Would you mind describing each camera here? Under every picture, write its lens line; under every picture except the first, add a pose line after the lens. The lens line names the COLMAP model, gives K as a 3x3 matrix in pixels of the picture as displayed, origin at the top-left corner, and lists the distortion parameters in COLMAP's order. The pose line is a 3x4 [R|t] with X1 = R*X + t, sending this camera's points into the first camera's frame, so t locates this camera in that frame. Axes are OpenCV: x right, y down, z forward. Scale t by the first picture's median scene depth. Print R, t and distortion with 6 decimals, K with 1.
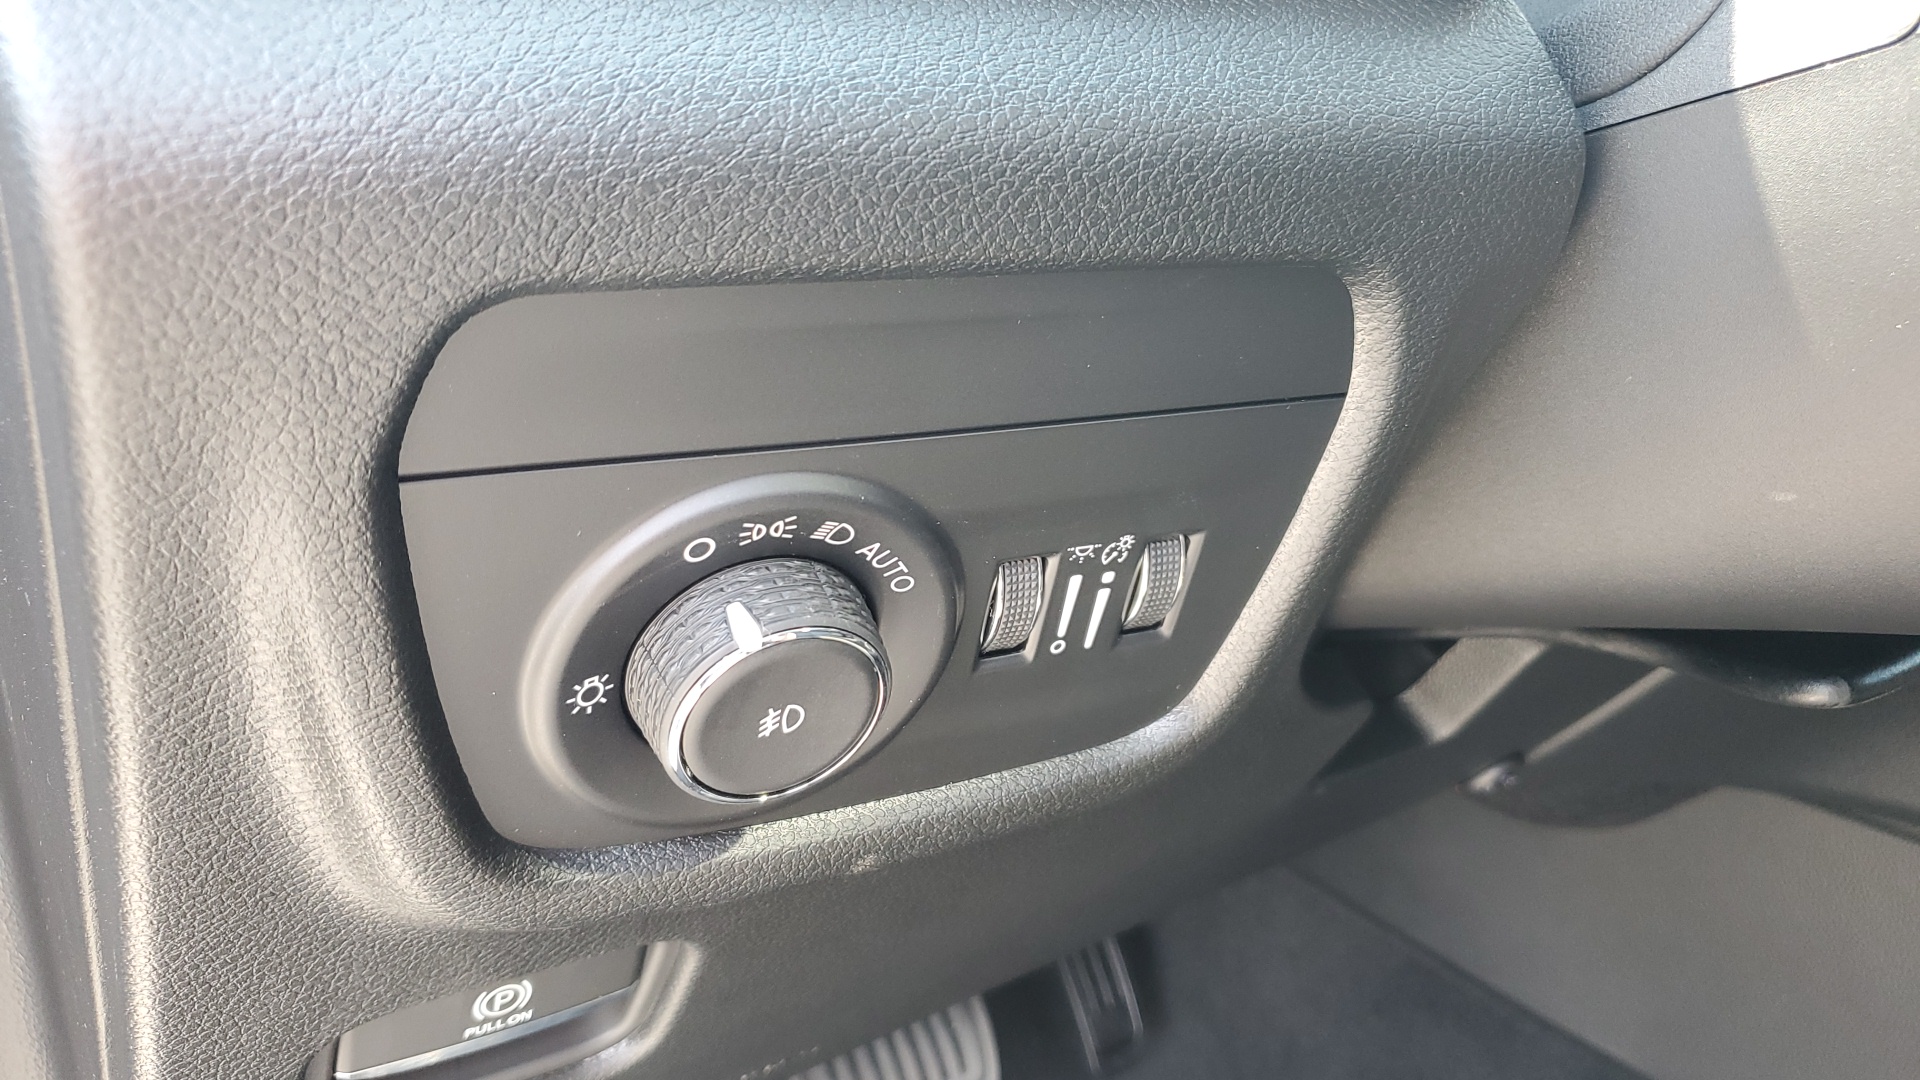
lens RADIAL K [[1511.0, 0, 960.0], [0, 1511.0, 540.0], [0, 0, 1]] dist [0.015474, 0.002015]
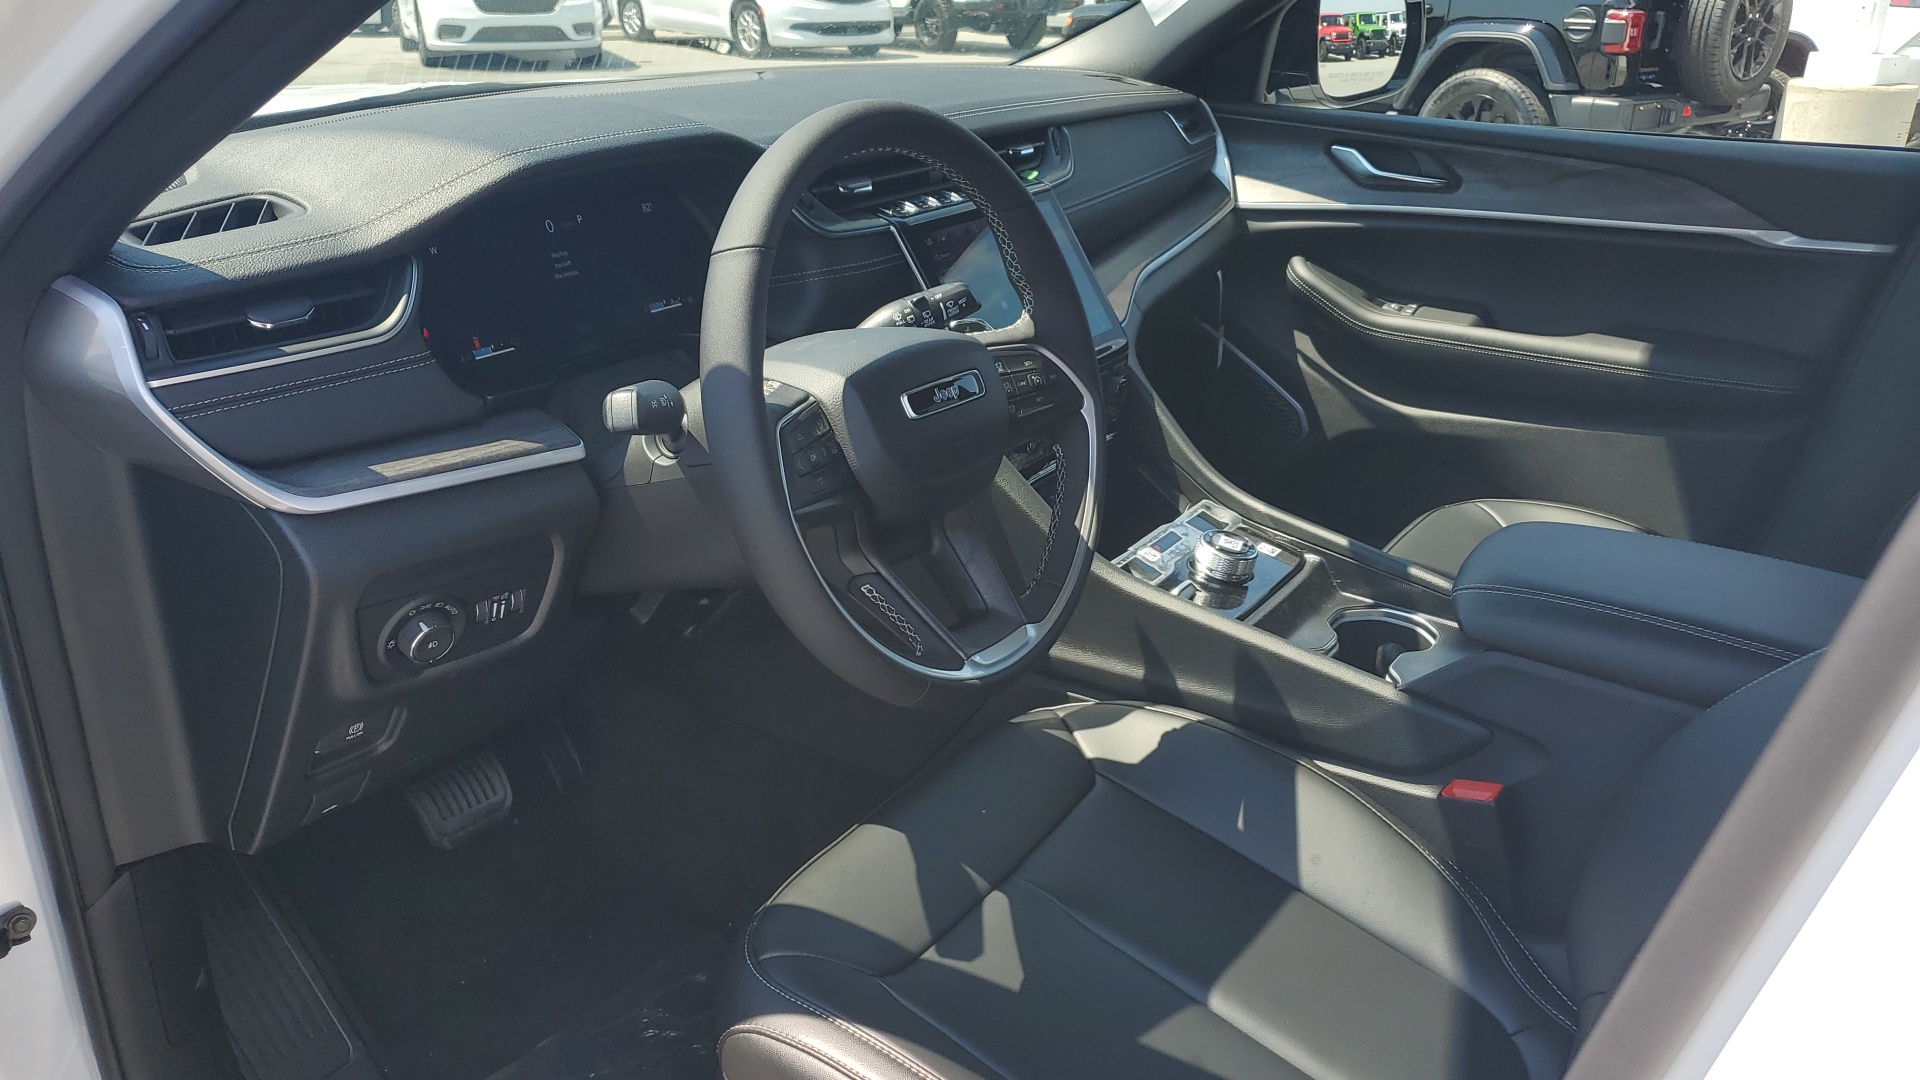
lens RADIAL K [[1492.2, 0, 951.9], [0, 1492.2, 576.7], [0, 0, 1]] dist [0.011496, 0.013823]
pose [[0.942262, -0.129127, 0.308979, -0.001824], [0.099356, 0.988921, 0.110289, -0.408419], [-0.319797, -0.073222, 0.944652, -3.598861]]
